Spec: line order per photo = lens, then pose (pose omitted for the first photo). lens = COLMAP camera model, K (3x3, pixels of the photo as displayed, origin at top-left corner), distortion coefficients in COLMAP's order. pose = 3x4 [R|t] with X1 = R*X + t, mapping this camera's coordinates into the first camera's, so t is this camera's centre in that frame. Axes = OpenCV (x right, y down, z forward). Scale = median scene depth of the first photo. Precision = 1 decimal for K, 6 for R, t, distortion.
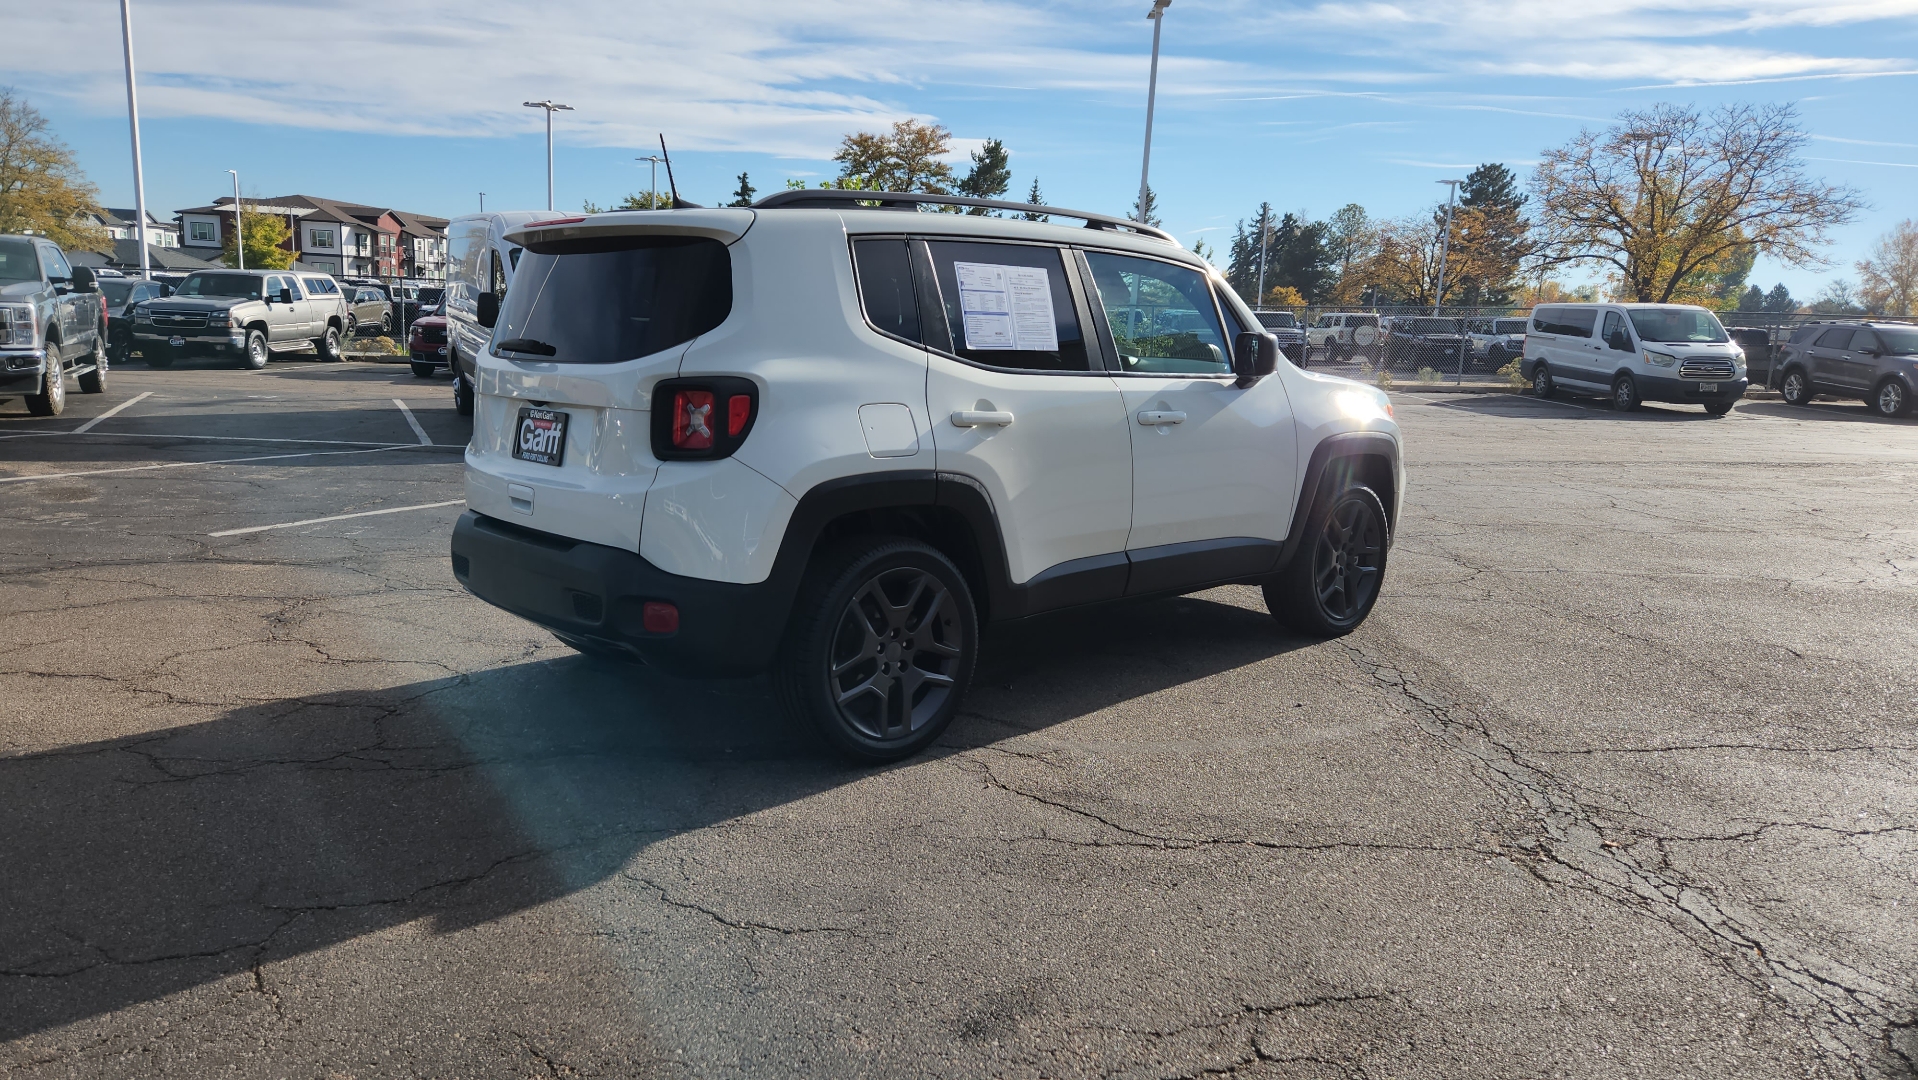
lens RADIAL K [[1284.2, 0, 938.5], [0, 1284.2, 544.6], [0, 0, 1]] dist [0.071484, -0.053373]
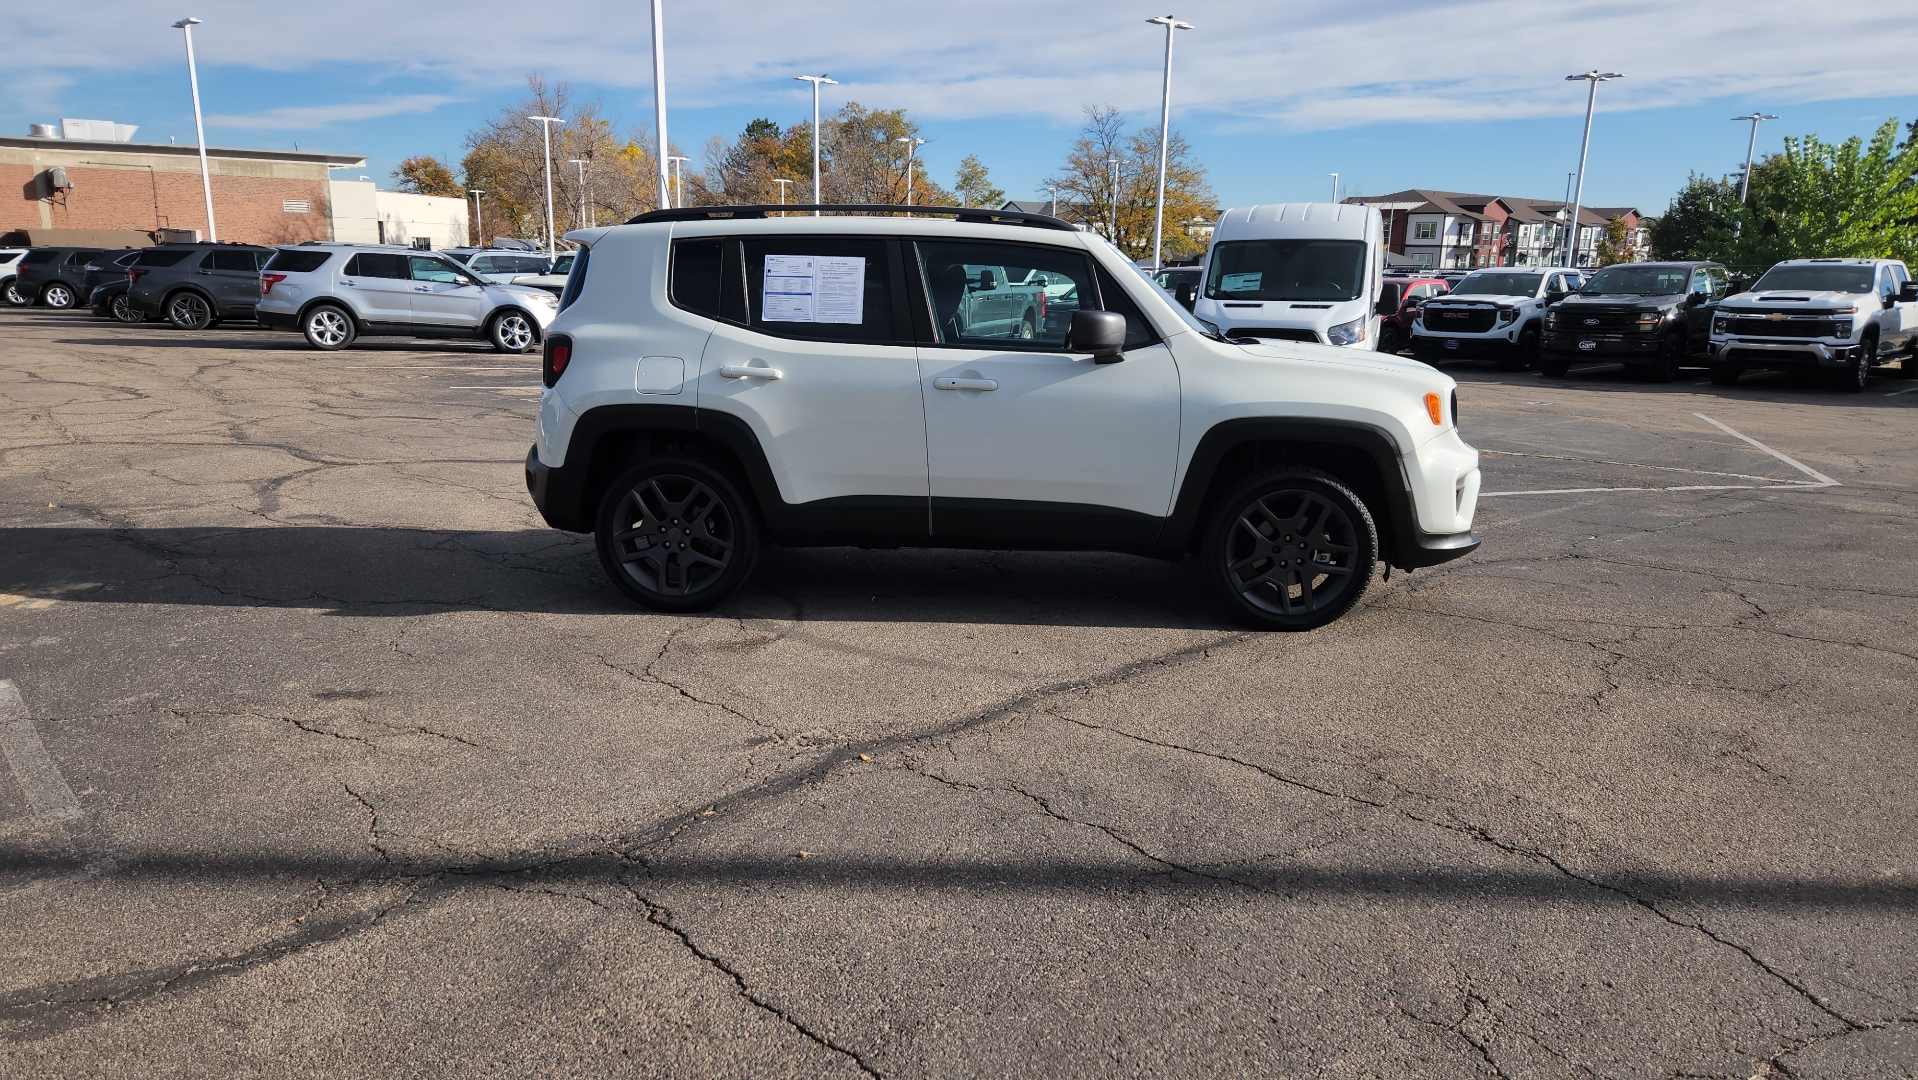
lens RADIAL K [[1284.2, 0, 925.6], [0, 1284.2, 546.9], [0, 0, 1]] dist [0.071484, -0.053373]
pose [[0.679743, 0.132578, -0.721369, 0.175928], [-0.125142, 0.990070, 0.064040, -0.004261], [0.722696, 0.046743, 0.689584, 0.033705]]
